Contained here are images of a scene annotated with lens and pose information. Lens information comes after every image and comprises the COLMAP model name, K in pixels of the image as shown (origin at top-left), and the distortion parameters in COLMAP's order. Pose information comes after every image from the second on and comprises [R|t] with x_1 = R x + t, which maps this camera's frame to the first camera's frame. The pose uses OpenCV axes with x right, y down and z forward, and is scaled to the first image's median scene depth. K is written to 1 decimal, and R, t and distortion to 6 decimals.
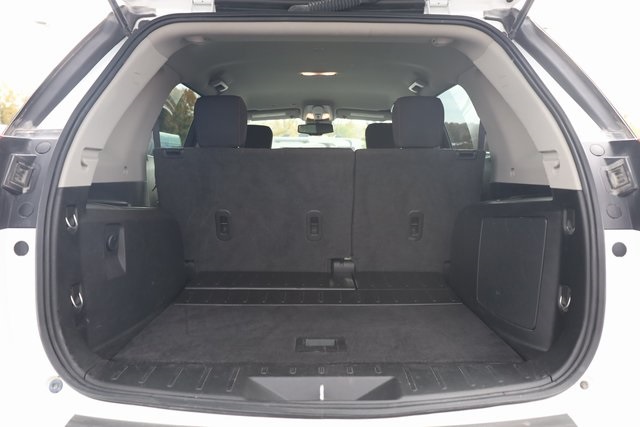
lens RADIAL K [[508.1, 0, 319.8], [0, 508.1, 215.0], [0, 0, 1]] dist [-0.032391, 0.000997]
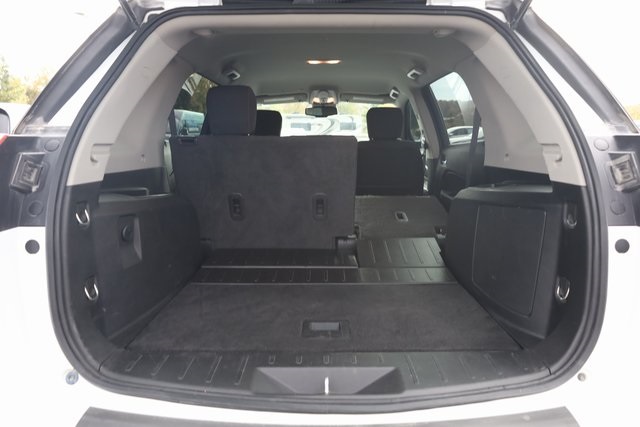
lens RADIAL K [[432.5, 0, 320.1], [0, 432.5, 213.4], [0, 0, 1]] dist [-0.019834, -0.003833]
pose [[0.999900, -0.003763, -0.013596, 0.002868], [0.004783, 0.997114, 0.075768, -0.052582], [0.013272, -0.075826, 0.997033, 0.117260]]
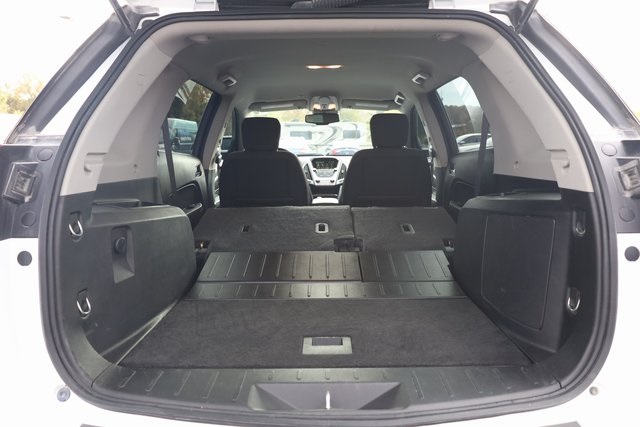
lens RADIAL K [[469.9, 0, 320.2], [0, 469.9, 213.5], [0, 0, 1]] dist [-0.029227, 0.003005]
pose [[0.999778, -0.010935, -0.018003, 0.007117], [0.011700, 0.999007, 0.042988, -0.045001], [0.017515, -0.043189, 0.998913, 0.077540]]
